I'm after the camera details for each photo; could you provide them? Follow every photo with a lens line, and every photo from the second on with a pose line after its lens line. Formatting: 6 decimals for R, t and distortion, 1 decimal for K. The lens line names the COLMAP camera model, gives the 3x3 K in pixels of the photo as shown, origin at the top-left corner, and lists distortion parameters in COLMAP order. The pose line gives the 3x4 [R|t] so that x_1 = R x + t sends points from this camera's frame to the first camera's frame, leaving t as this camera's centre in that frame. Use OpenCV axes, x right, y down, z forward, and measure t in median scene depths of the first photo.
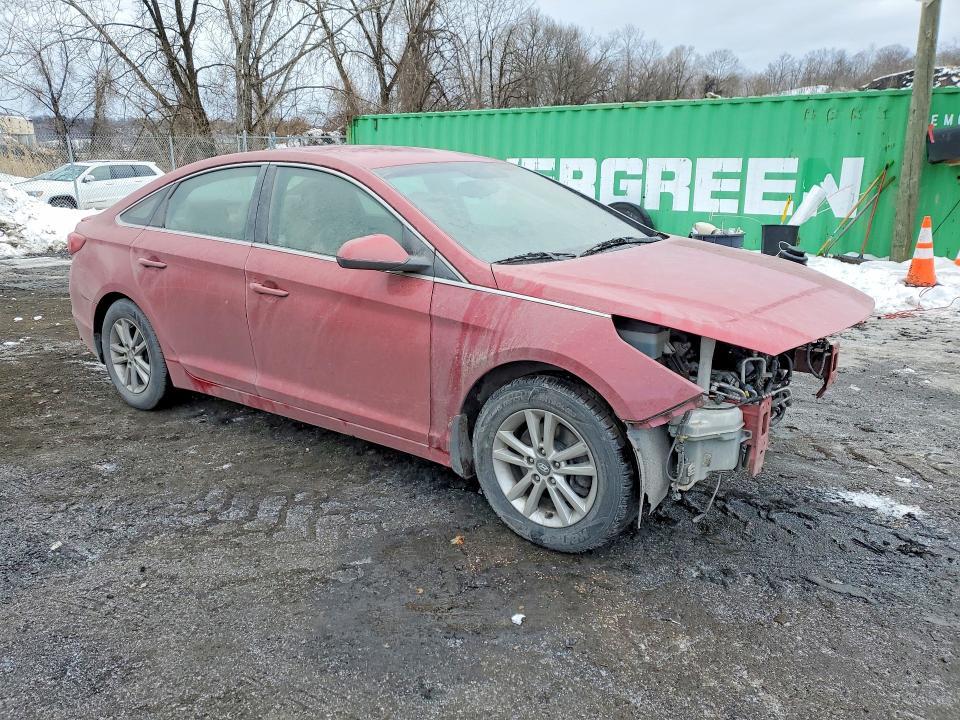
lens RADIAL K [[761.4, 0, 474.8], [0, 761.4, 366.6], [0, 0, 1]] dist [0.018652, 0.006628]
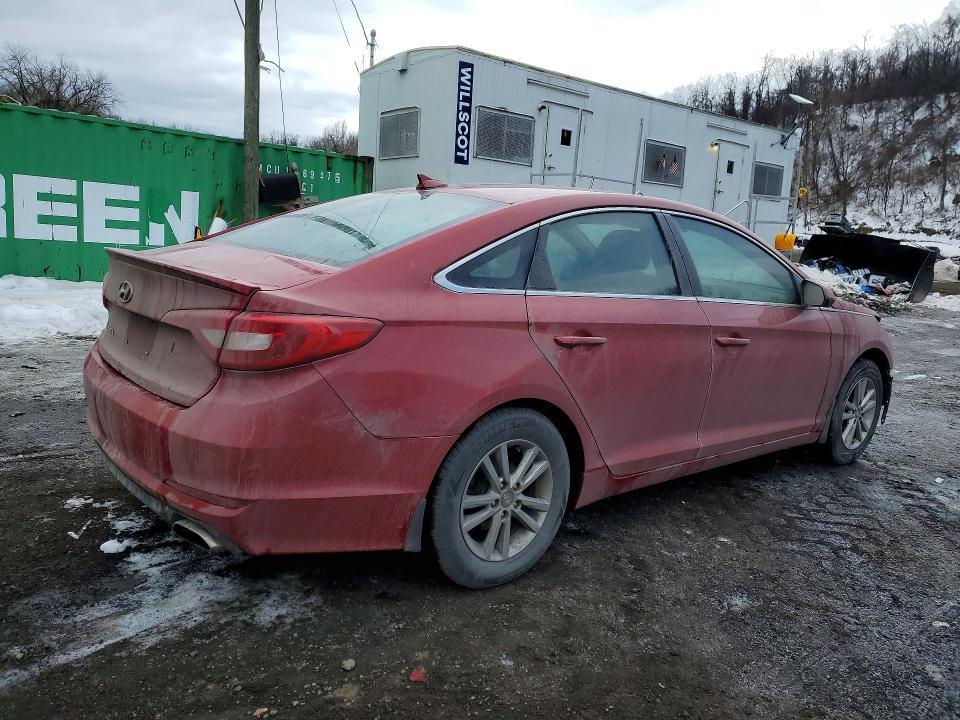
lens RADIAL K [[761.4, 0, 475.6], [0, 761.4, 356.0], [0, 0, 1]] dist [0.018652, 0.006628]
pose [[0.191026, -0.145085, 0.970804, -0.493515], [0.177784, 0.977773, 0.111143, -0.095552], [-0.965351, 0.151363, 0.212573, 0.420878]]
